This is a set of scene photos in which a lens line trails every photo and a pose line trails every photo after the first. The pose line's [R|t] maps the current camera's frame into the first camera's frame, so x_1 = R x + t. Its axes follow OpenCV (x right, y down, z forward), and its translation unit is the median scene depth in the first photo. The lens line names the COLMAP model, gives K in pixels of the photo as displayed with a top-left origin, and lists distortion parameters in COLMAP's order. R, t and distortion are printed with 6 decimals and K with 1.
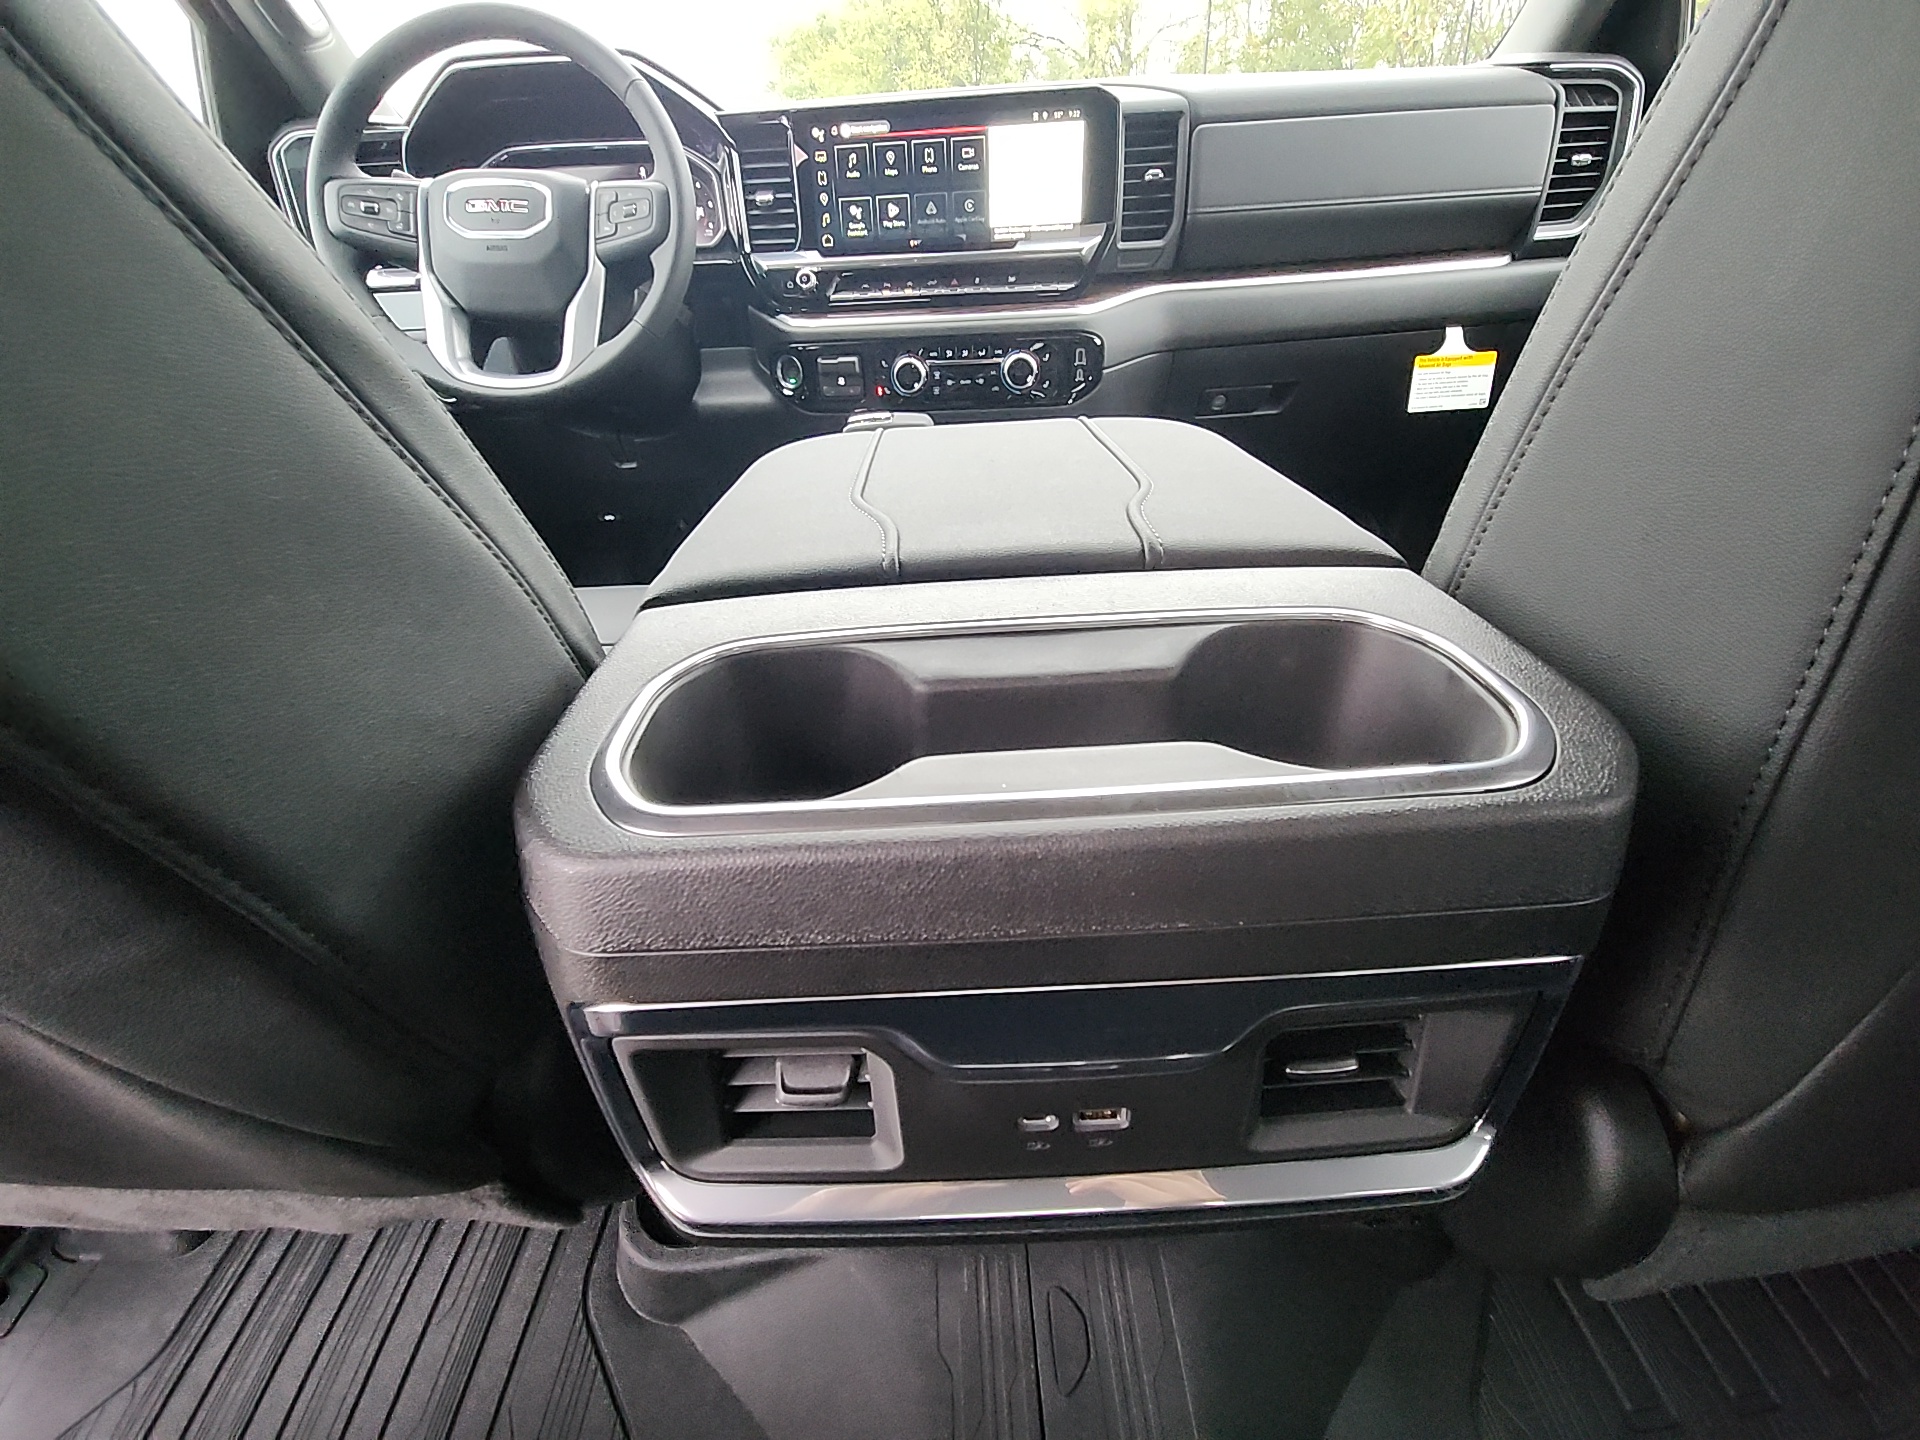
lens RADIAL K [[776.2, 0, 953.0], [0, 776.2, 705.7], [0, 0, 1]] dist [0.013013, -0.009039]
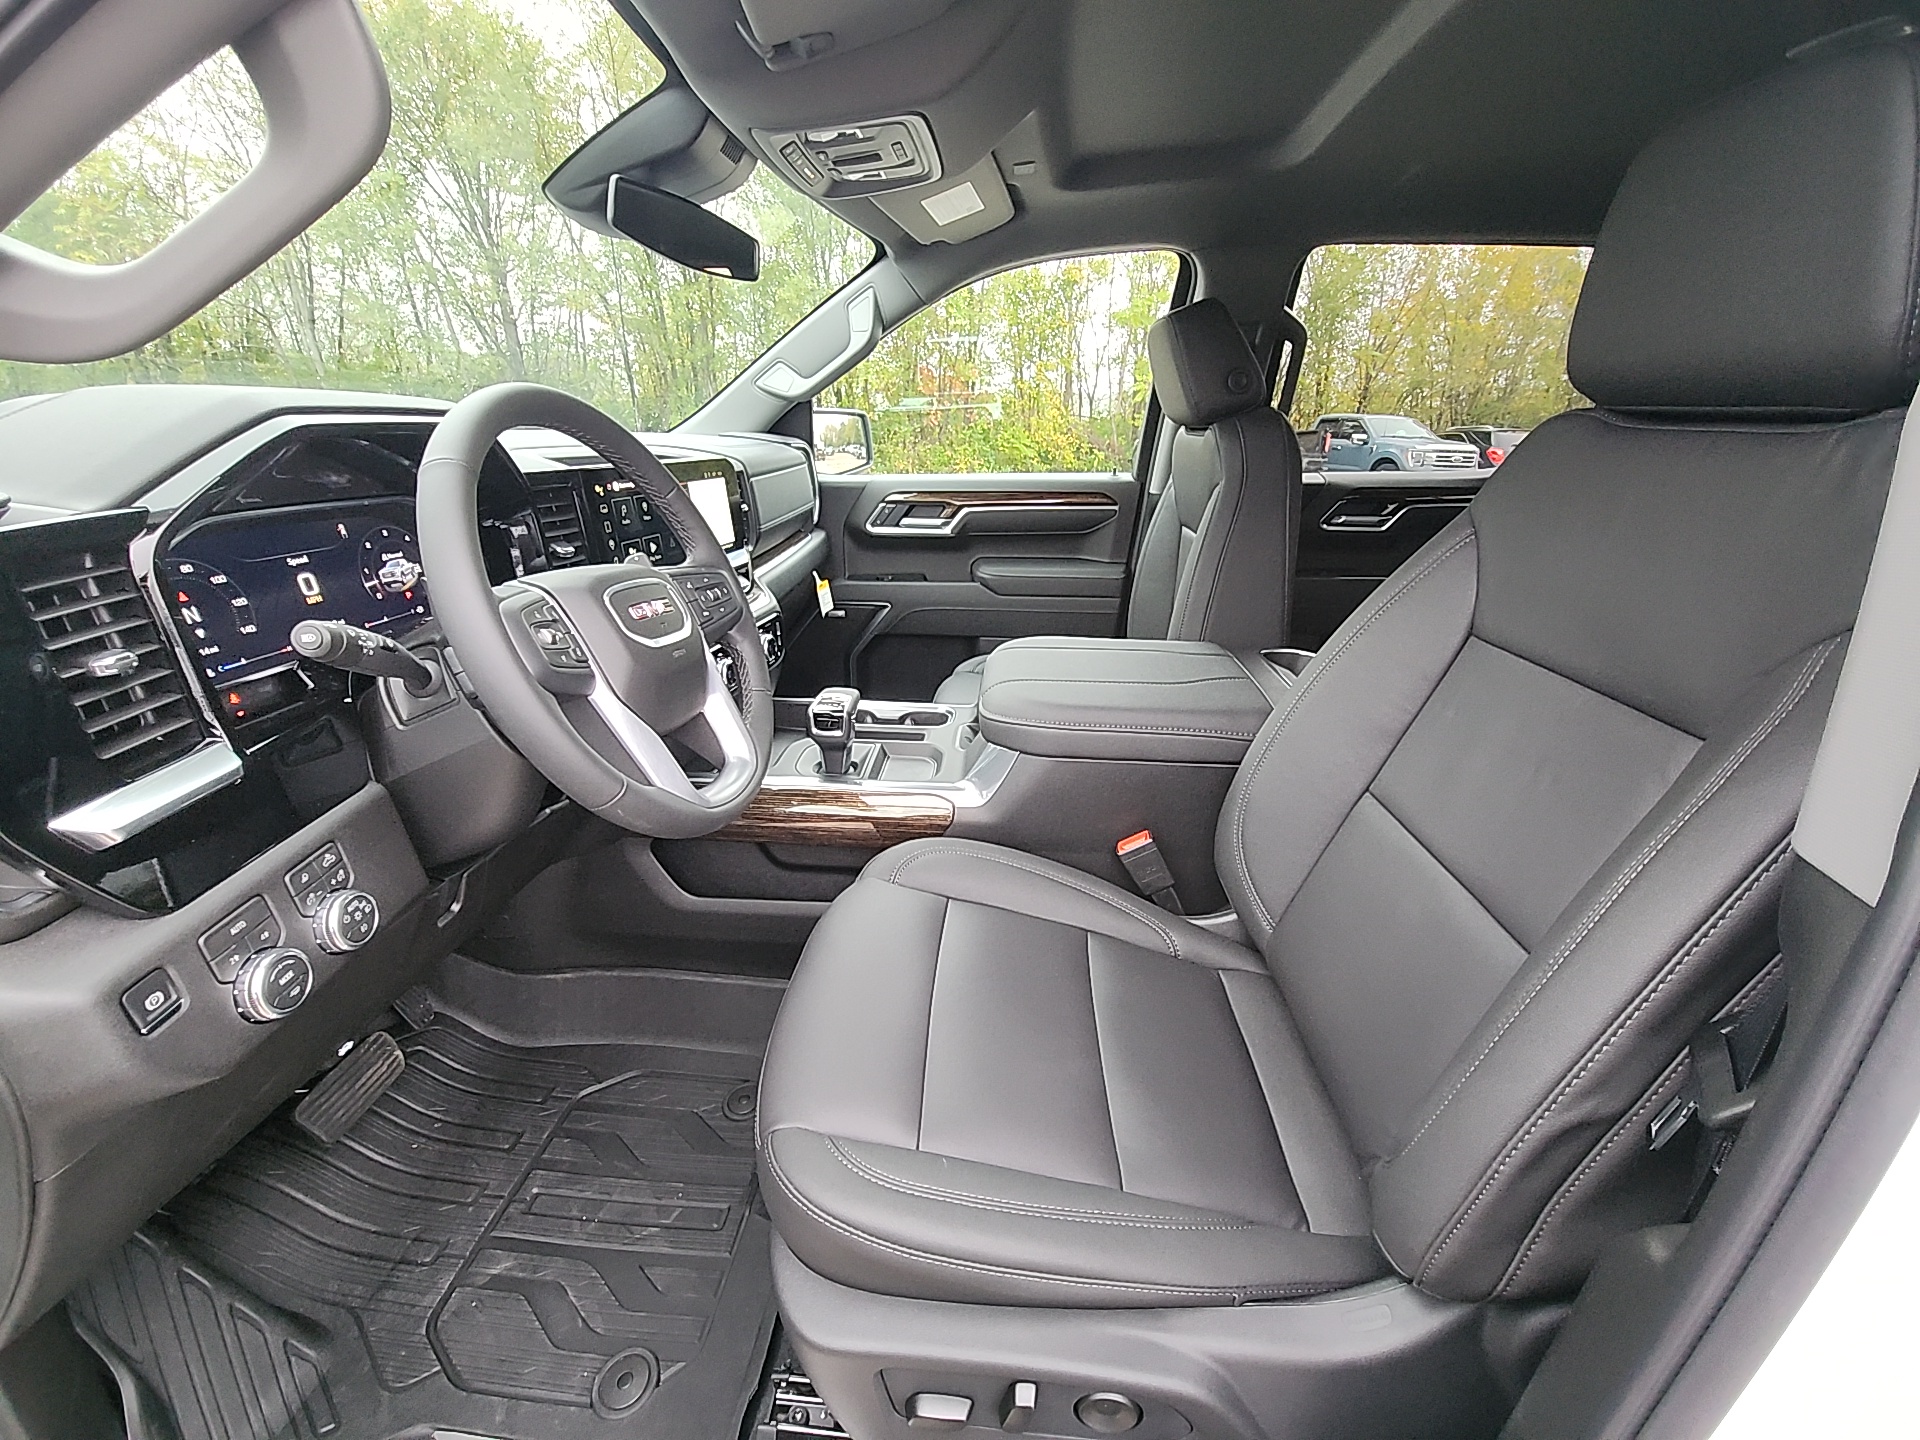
lens RADIAL K [[774.5, 0, 950.3], [0, 774.5, 703.8], [0, 0, 1]] dist [0.012254, -0.006320]
pose [[0.115433, -0.296442, 0.948049, -1.132782], [0.483645, 0.850427, 0.207029, -0.473801], [-0.867619, 0.434621, 0.241540, 0.470270]]
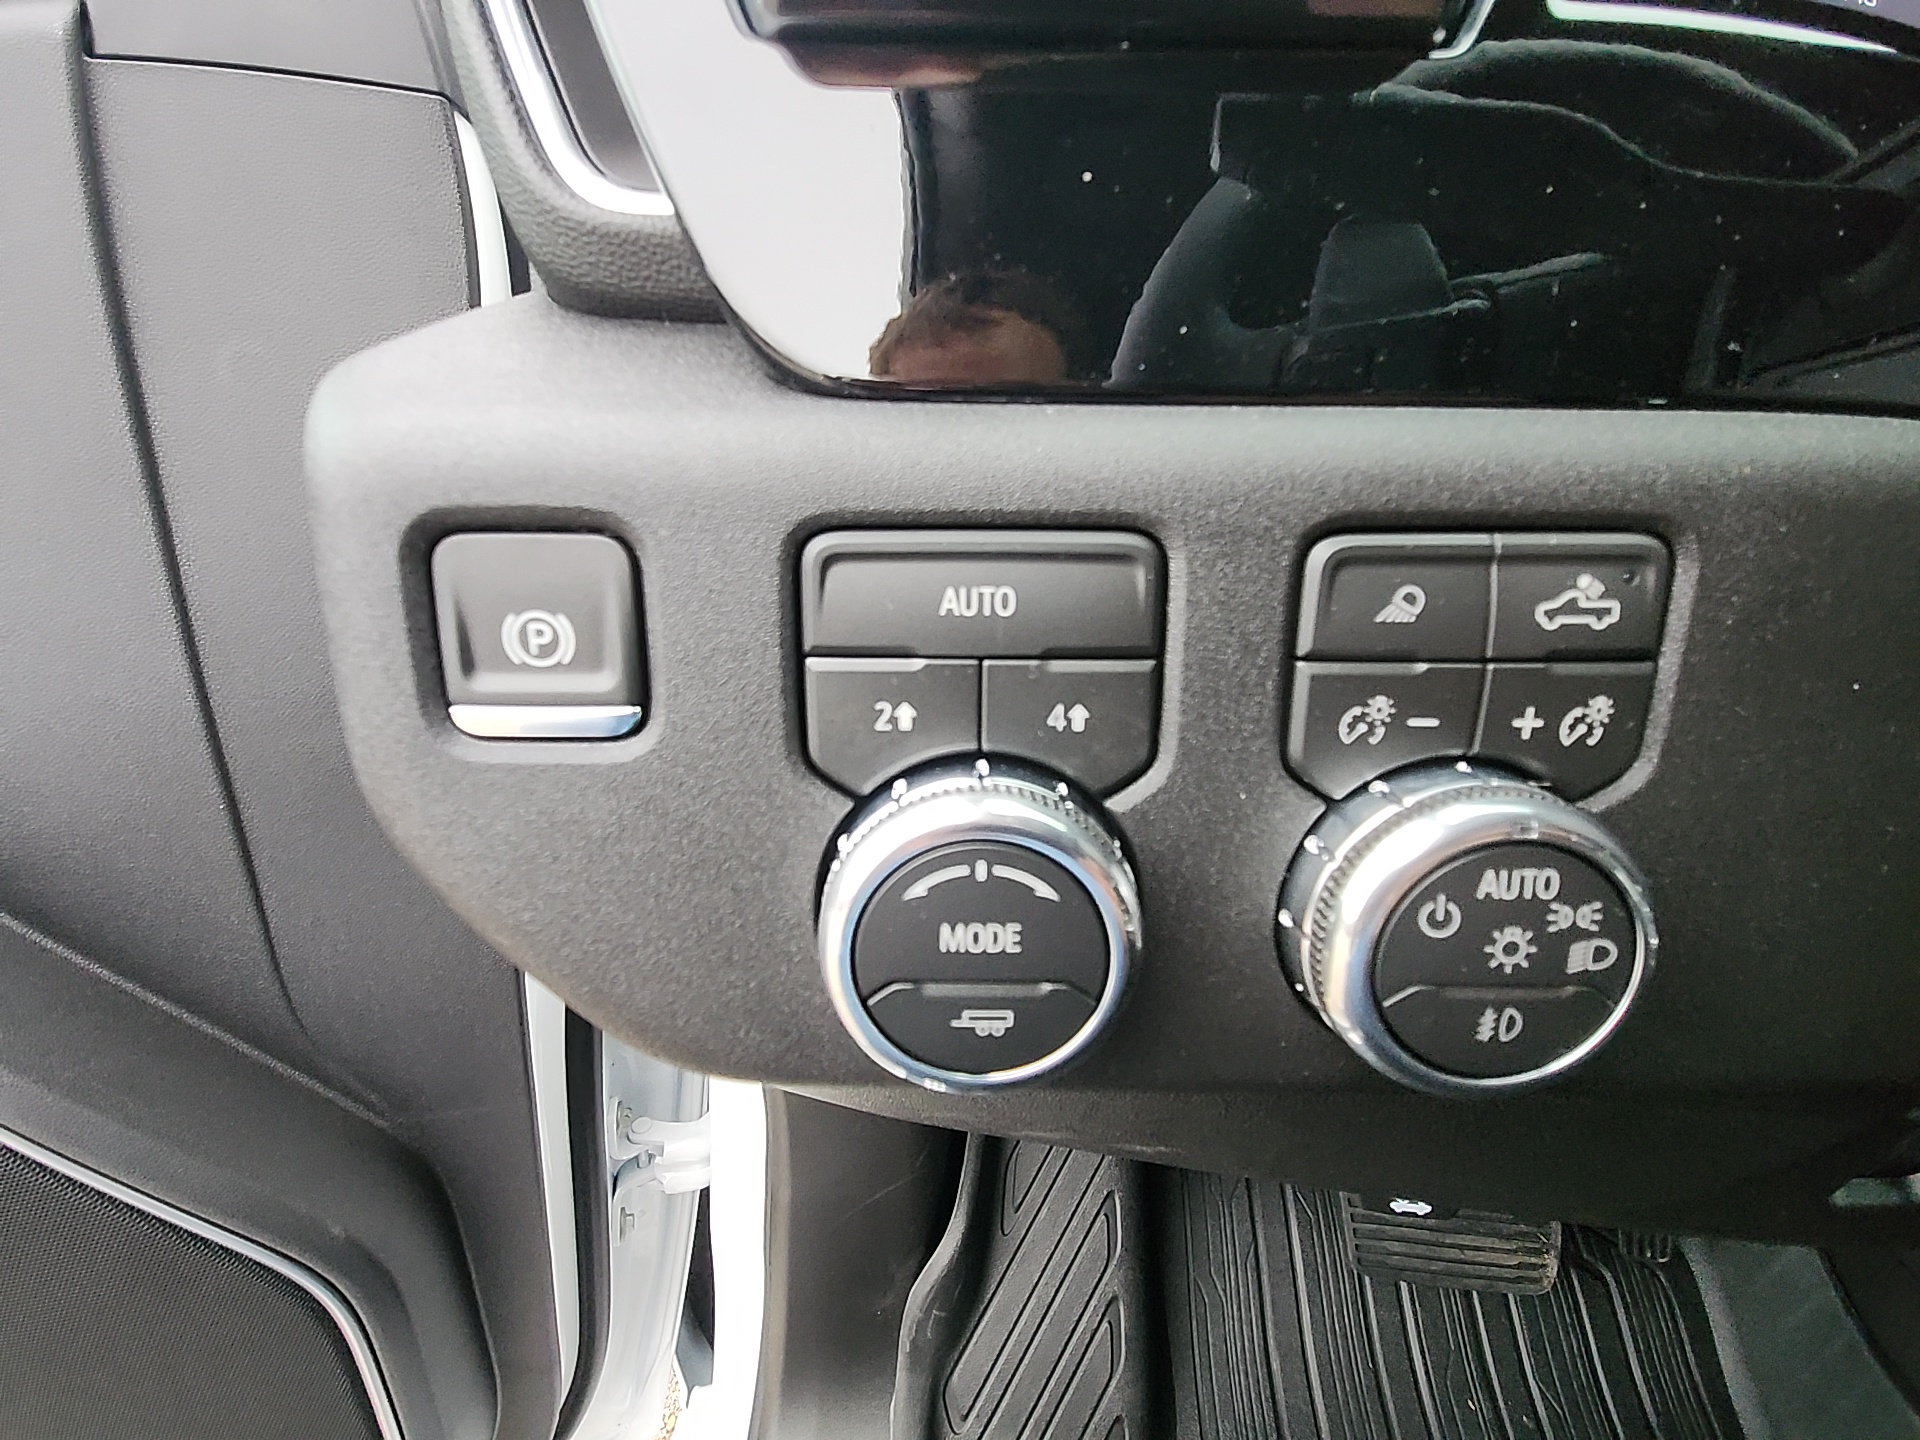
lens RADIAL K [[776.2, 0, 953.0], [0, 776.2, 705.7], [0, 0, 1]] dist [0.013013, -0.009039]
pose [[0.986648, 0.108395, -0.121559, -0.747627], [-0.128312, 0.977011, -0.170252, -0.437566], [0.100310, 0.183576, 0.977874, 0.944335]]
